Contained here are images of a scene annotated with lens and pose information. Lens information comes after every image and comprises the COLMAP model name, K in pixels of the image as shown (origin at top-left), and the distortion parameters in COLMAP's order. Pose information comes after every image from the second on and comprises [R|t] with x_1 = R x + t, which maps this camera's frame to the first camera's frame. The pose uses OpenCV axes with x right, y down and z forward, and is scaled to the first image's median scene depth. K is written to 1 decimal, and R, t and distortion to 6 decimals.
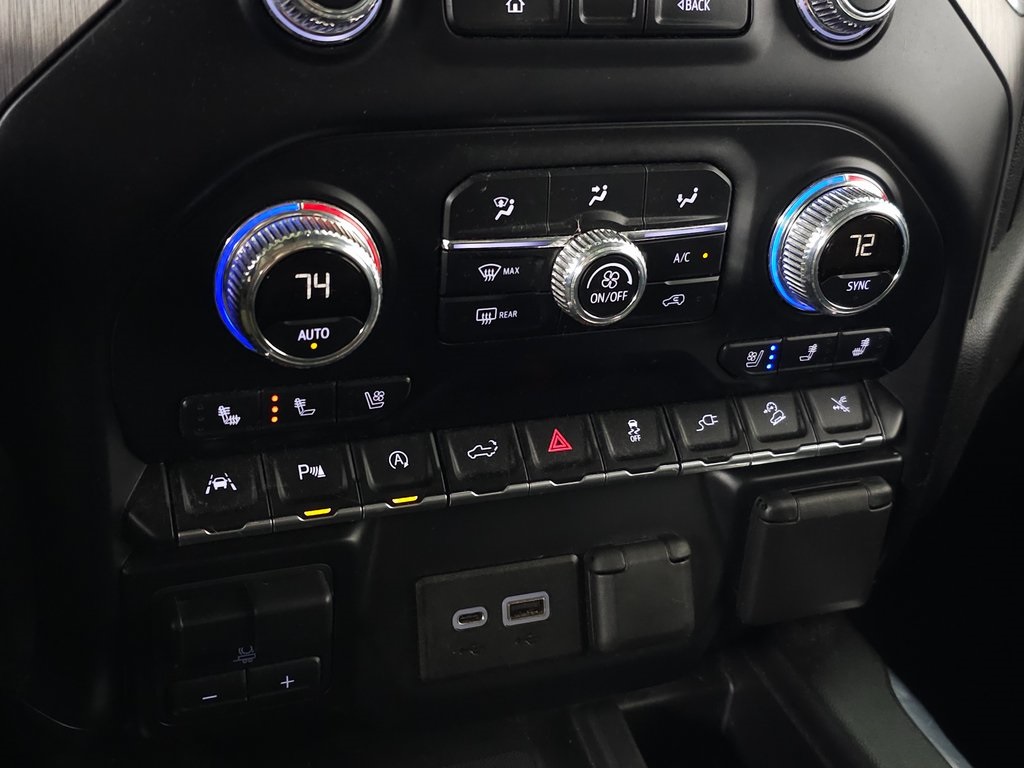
lens RADIAL K [[1285.6, 0, 512.0], [0, 1285.6, 384.0], [0, 0, 1]] dist [0.127640, -0.044070]
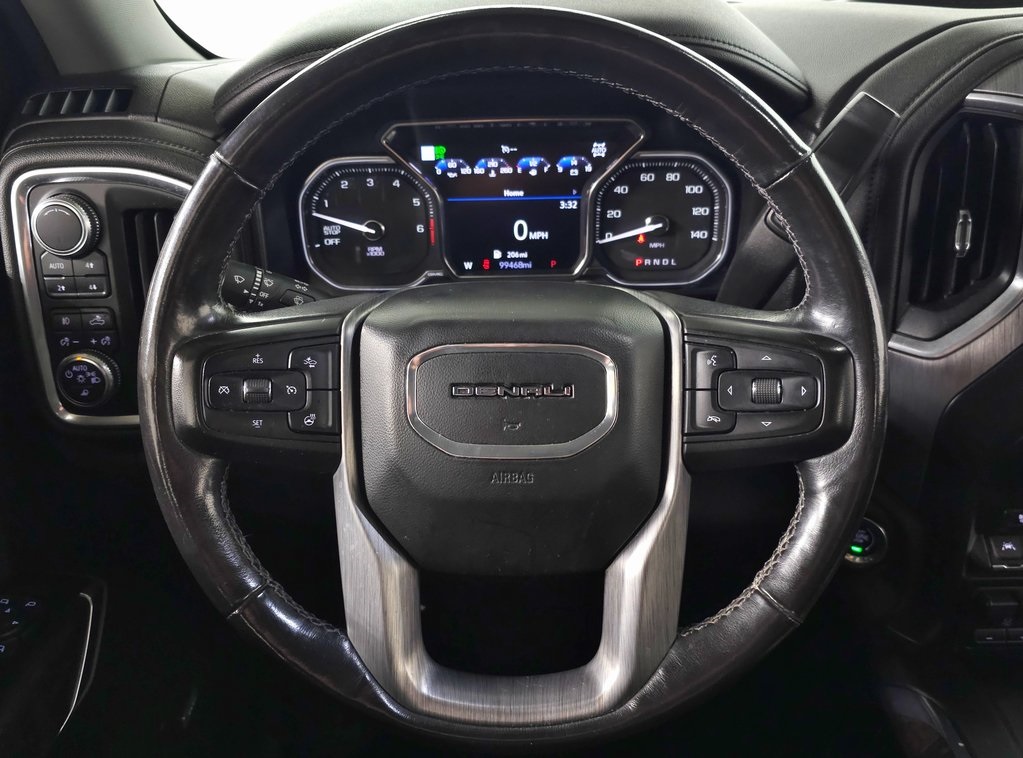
lens RADIAL K [[870.5, 0, 508.9], [0, 870.5, 385.3], [0, 0, 1]] dist [0.118893, -0.237001]
pose [[0.918783, 0.046582, -0.392005, -0.433079], [-0.077039, 0.995079, -0.062318, -0.042819], [0.387173, 0.087457, 0.917850, -0.818965]]
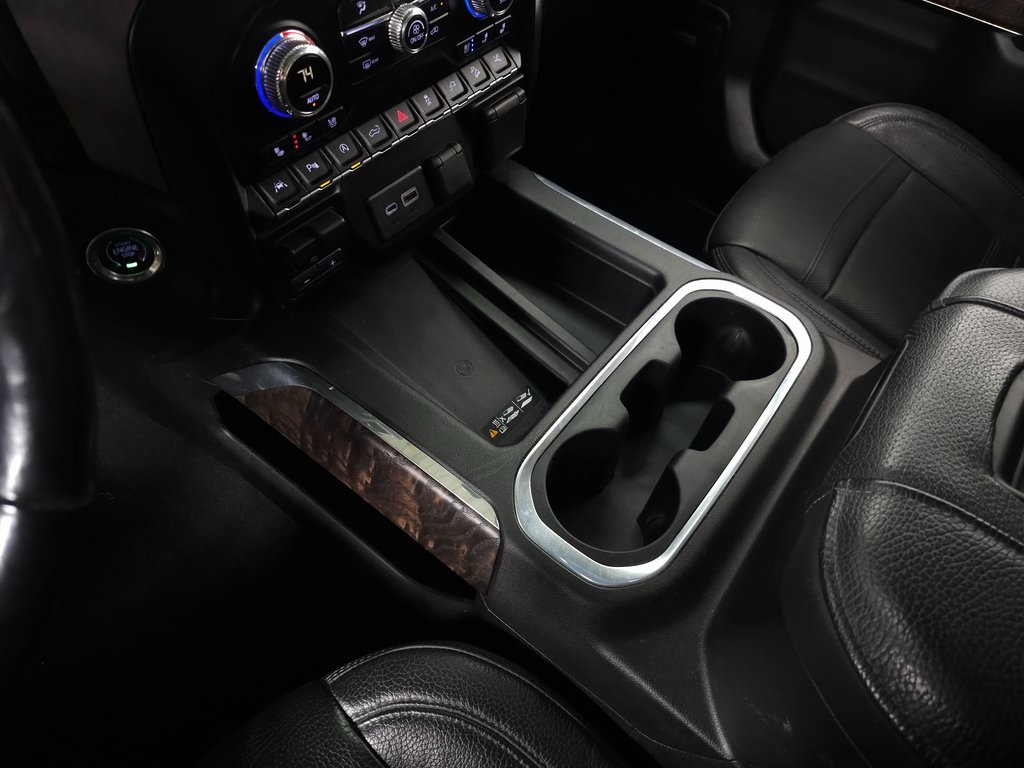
lens RADIAL K [[693.6, 0, 517.4], [0, 693.6, 378.4], [0, 0, 1]] dist [0.052972, -0.062943]
pose [[0.857239, -0.429738, 0.283665, -0.344004], [0.265306, 0.840760, 0.471949, -0.093535], [-0.441309, -0.329315, 0.834744, -0.232076]]
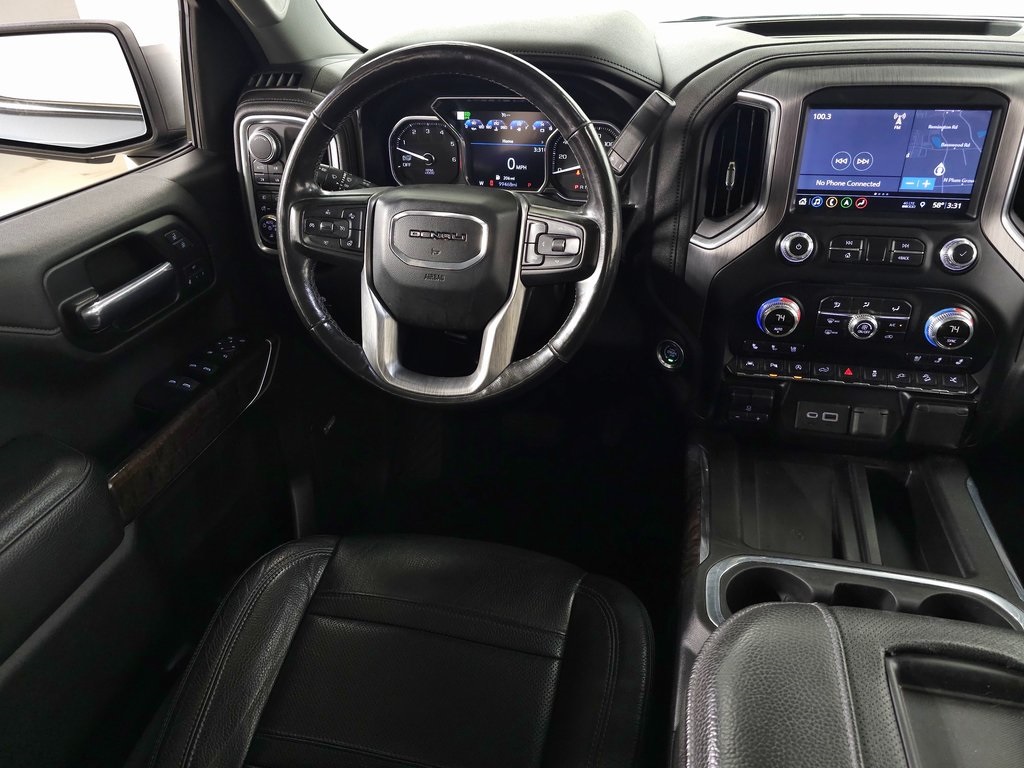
lens RADIAL K [[693.6, 0, 517.4], [0, 693.6, 378.4], [0, 0, 1]] dist [0.052972, -0.062943]
pose [[0.815678, 0.184293, -0.548367, 0.379332], [-0.178311, 0.981842, 0.064741, 0.108478], [0.550341, 0.044972, 0.833728, -1.198243]]
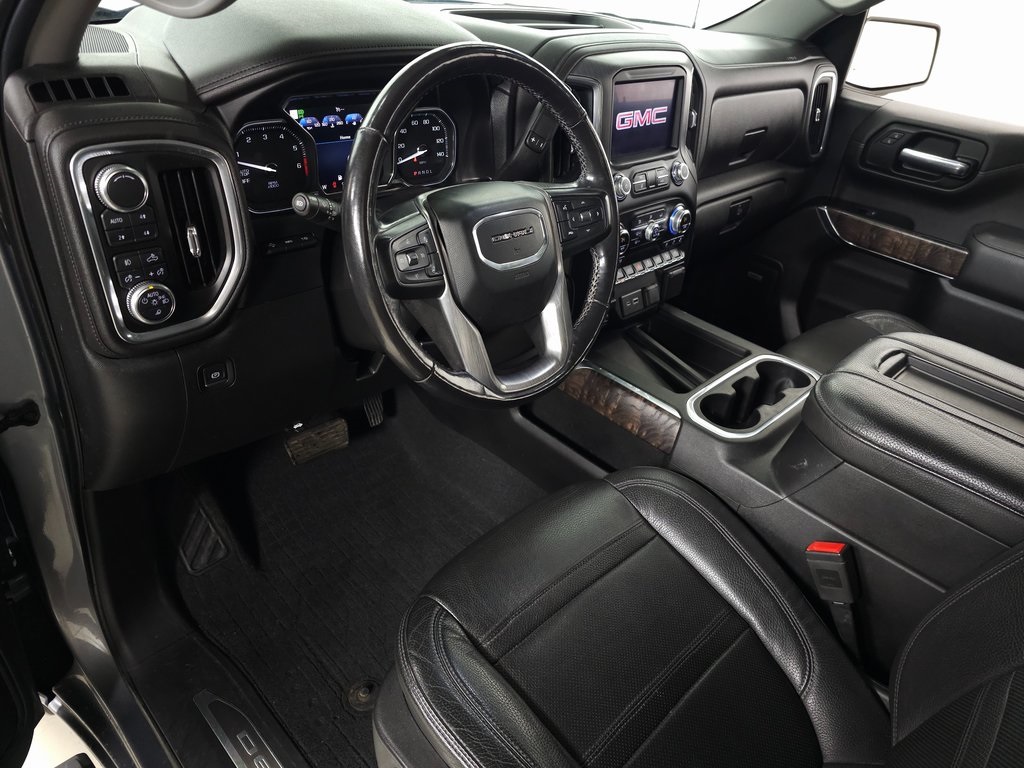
lens RADIAL K [[693.6, 0, 517.4], [0, 693.6, 378.4], [0, 0, 1]] dist [0.052972, -0.062943]
pose [[0.917148, -0.221550, 0.331293, -1.548881], [0.188427, 0.973525, 0.129399, 0.032082], [-0.351190, -0.056254, 0.934613, -1.582211]]
